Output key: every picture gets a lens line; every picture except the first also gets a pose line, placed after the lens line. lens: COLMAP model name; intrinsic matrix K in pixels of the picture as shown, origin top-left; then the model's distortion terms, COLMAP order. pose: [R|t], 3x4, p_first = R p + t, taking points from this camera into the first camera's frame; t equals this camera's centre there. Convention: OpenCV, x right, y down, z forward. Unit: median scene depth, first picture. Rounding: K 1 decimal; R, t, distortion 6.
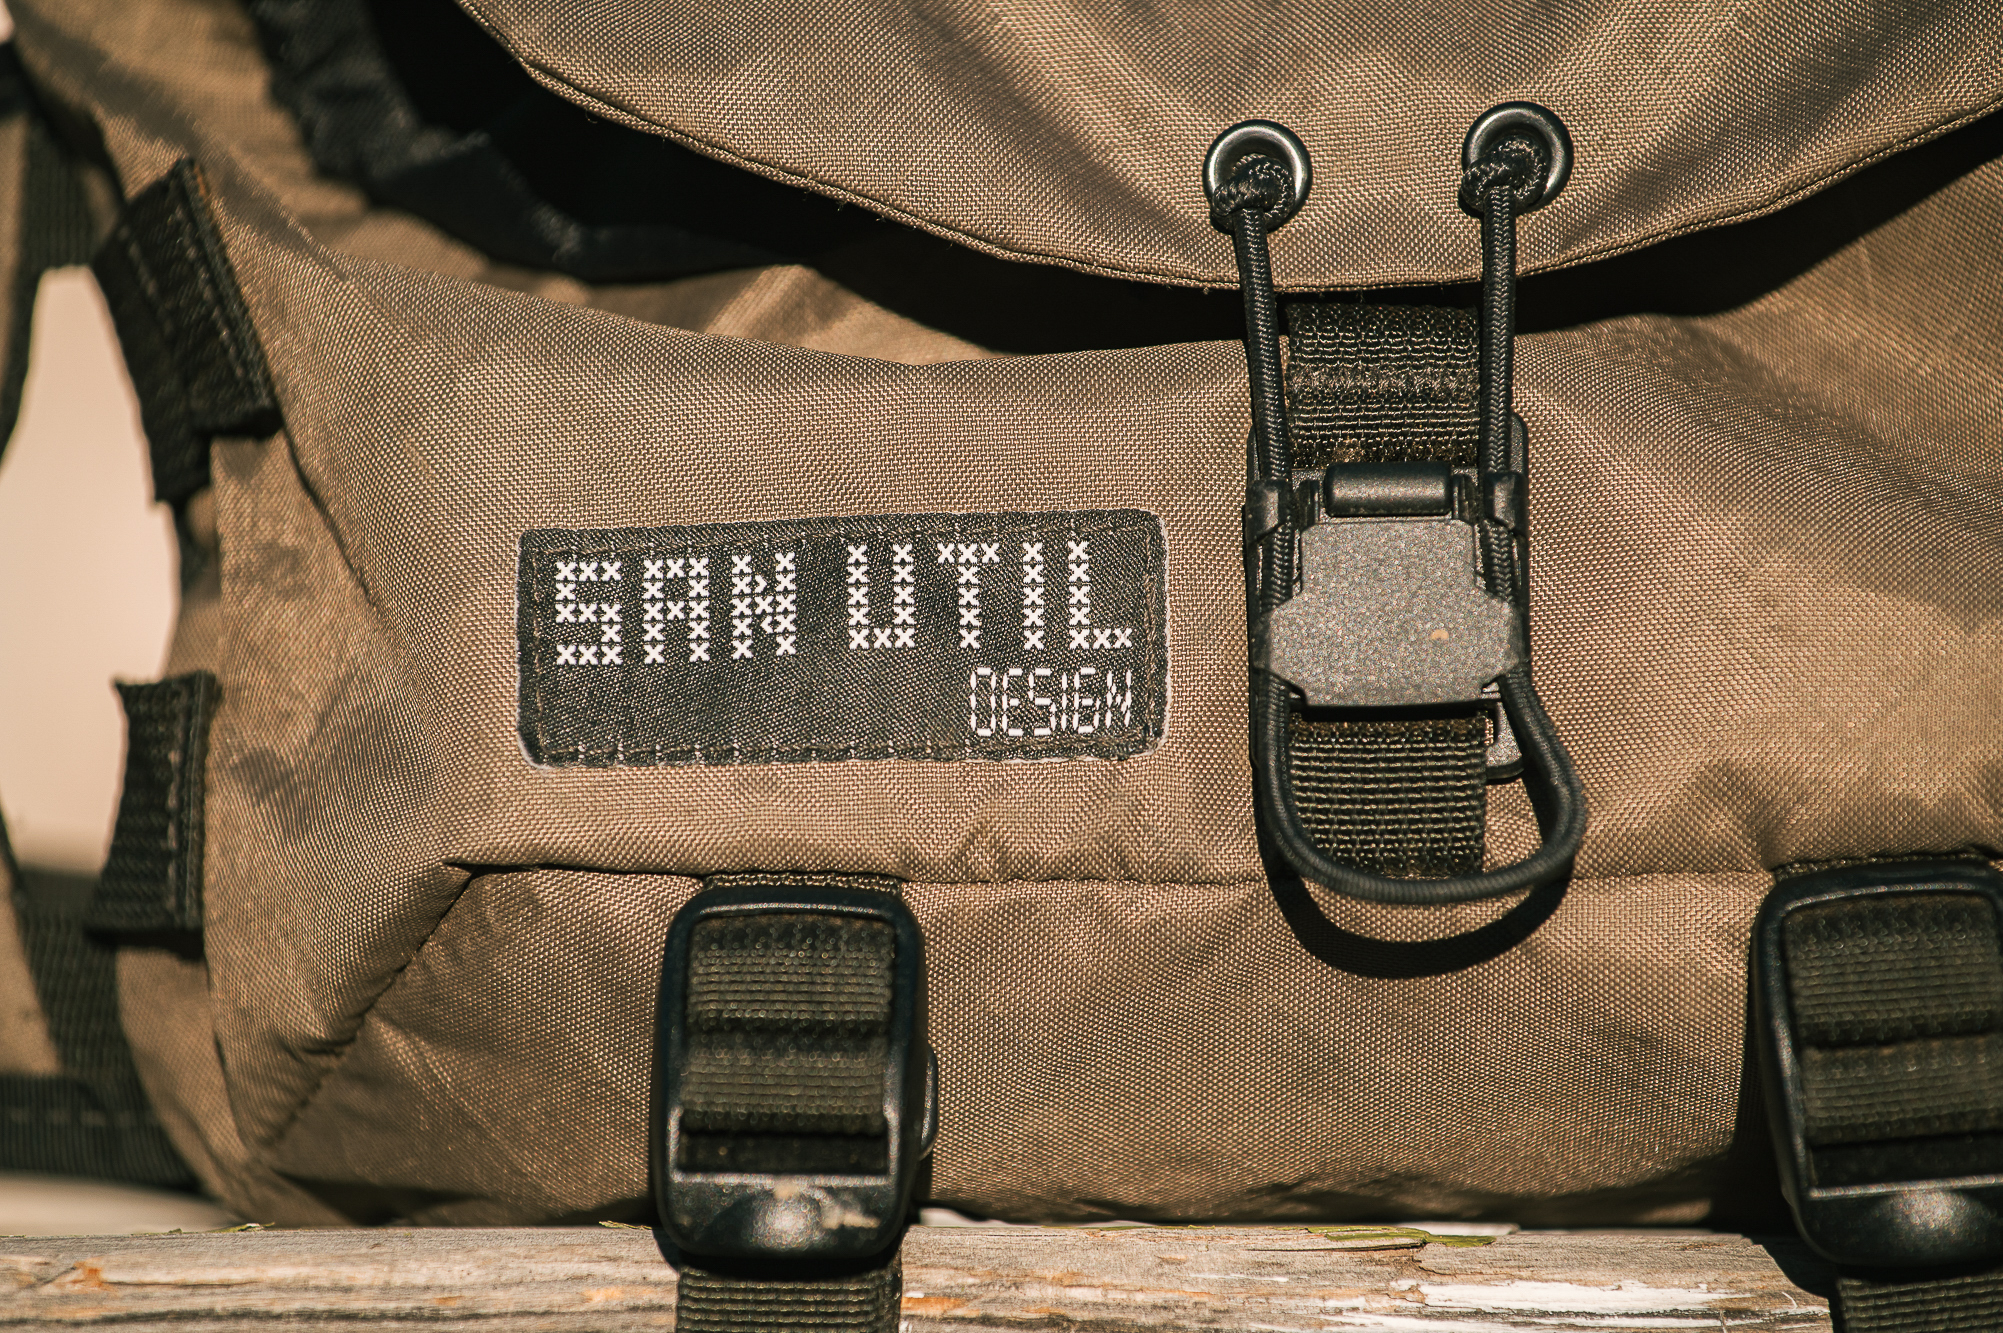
lens RADIAL K [[11841.9, 0, 1002.2], [0, 11841.9, 665.9], [0, 0, 1]] dist [4.362369, 0.000000]
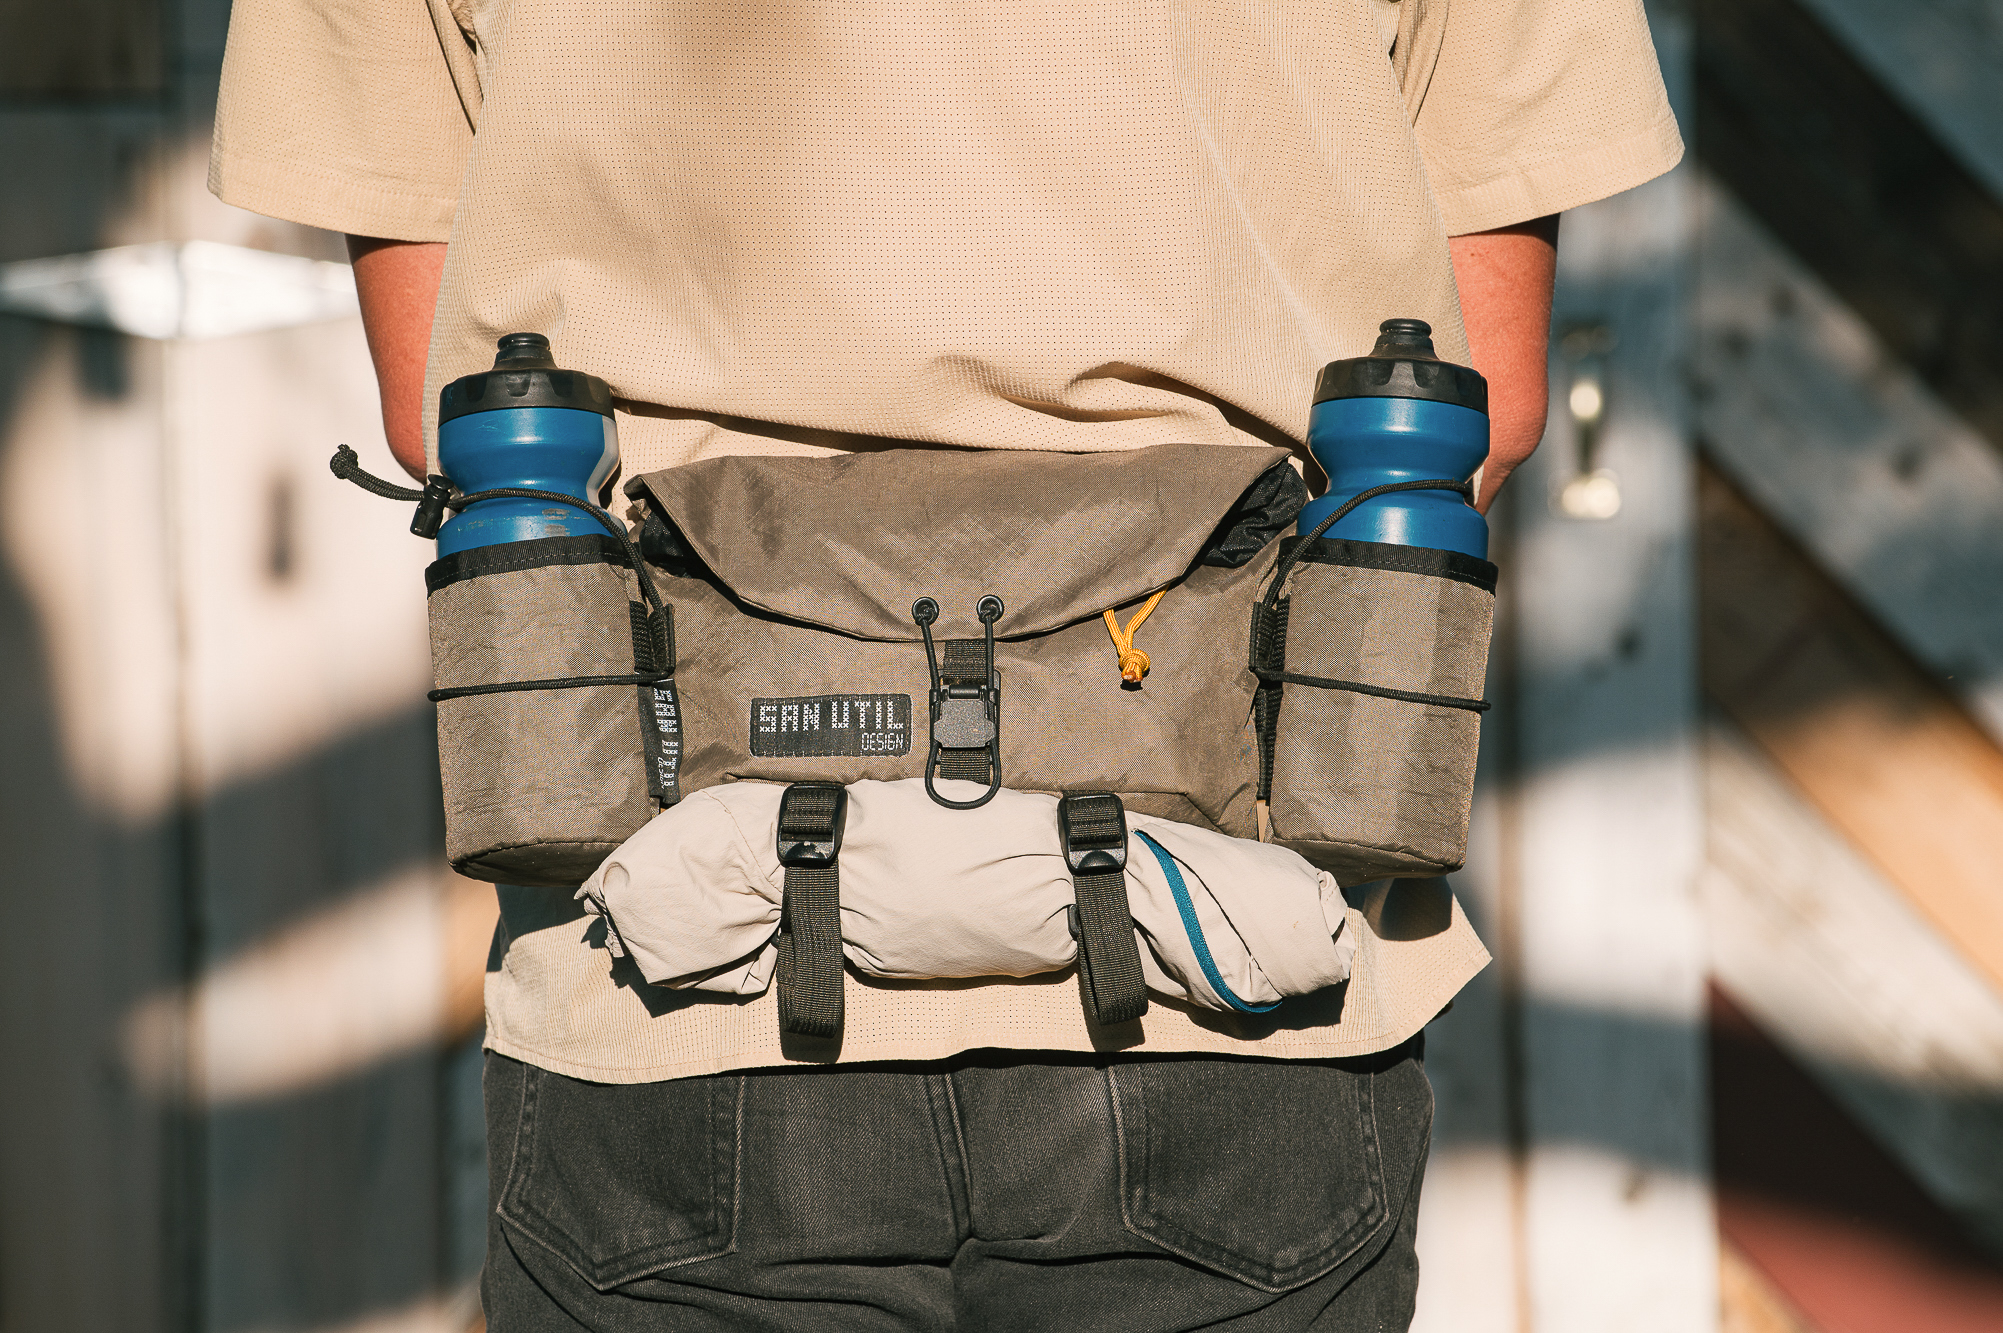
lens RADIAL K [[10013.9, 0, 1003.9], [0, 10013.9, 669.8], [0, 0, 1]] dist [-3.813856, 0.000000]
pose [[0.998487, 0.009864, 0.054099, -0.137714], [-0.008167, 0.999470, -0.031501, 0.084682], [-0.054381, 0.031012, 0.998039, -2.375867]]
